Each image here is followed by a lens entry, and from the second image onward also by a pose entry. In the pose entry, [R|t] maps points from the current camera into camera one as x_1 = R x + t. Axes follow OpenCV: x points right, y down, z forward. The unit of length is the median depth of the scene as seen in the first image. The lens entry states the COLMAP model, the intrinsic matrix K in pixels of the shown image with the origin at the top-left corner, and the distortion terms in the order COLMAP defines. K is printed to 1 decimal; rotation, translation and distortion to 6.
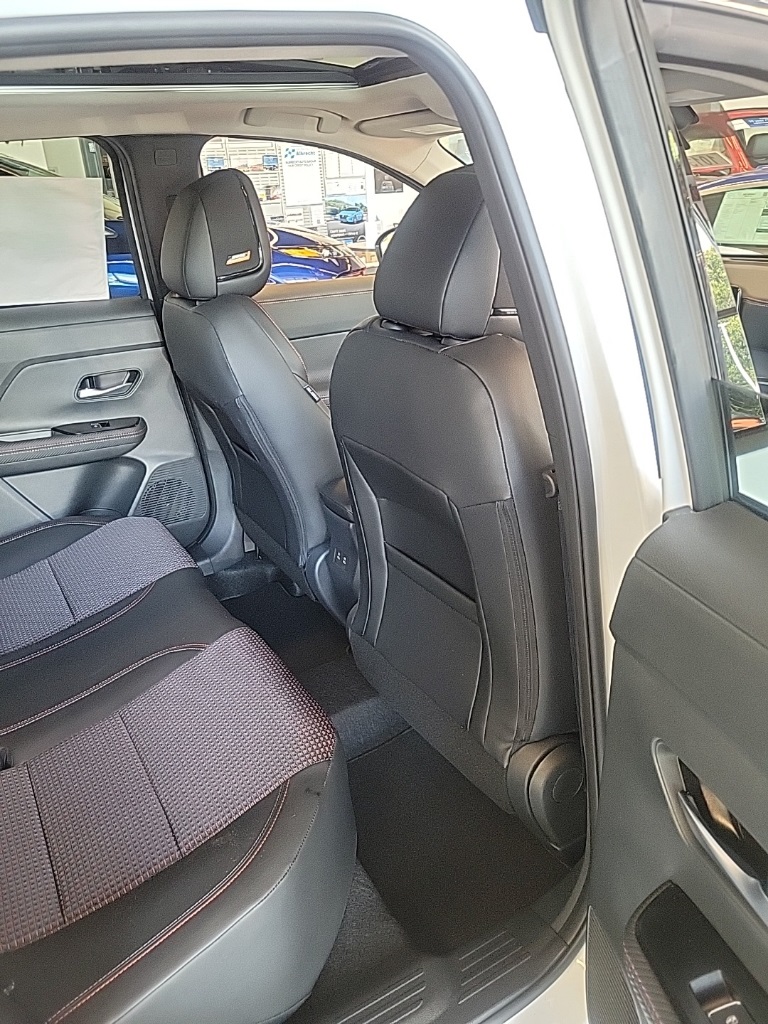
lens RADIAL K [[780.7, 0, 384.0], [0, 780.7, 512.0], [0, 0, 1]] dist [0.014788, -0.004730]
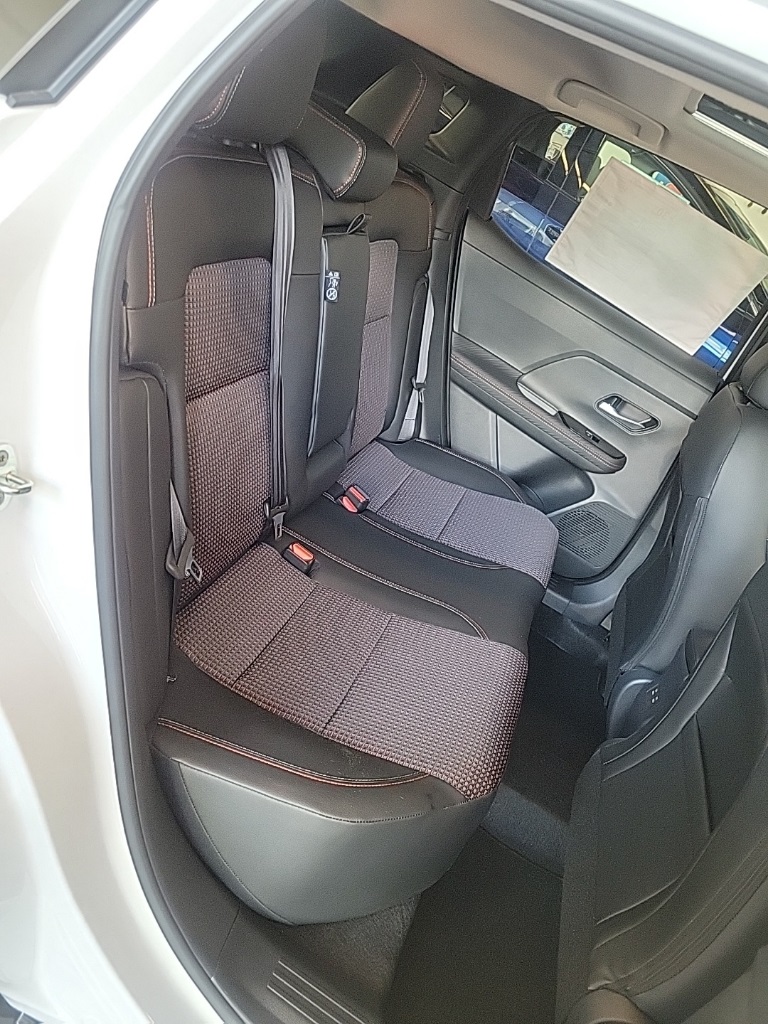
lens RADIAL K [[780.7, 0, 384.0], [0, 780.7, 512.0], [0, 0, 1]] dist [0.014788, -0.004730]
pose [[0.533452, 0.666173, -0.521192, 0.104442], [-0.707049, 0.689403, 0.157494, -0.008951], [0.464230, 0.284493, 0.838781, 0.017156]]
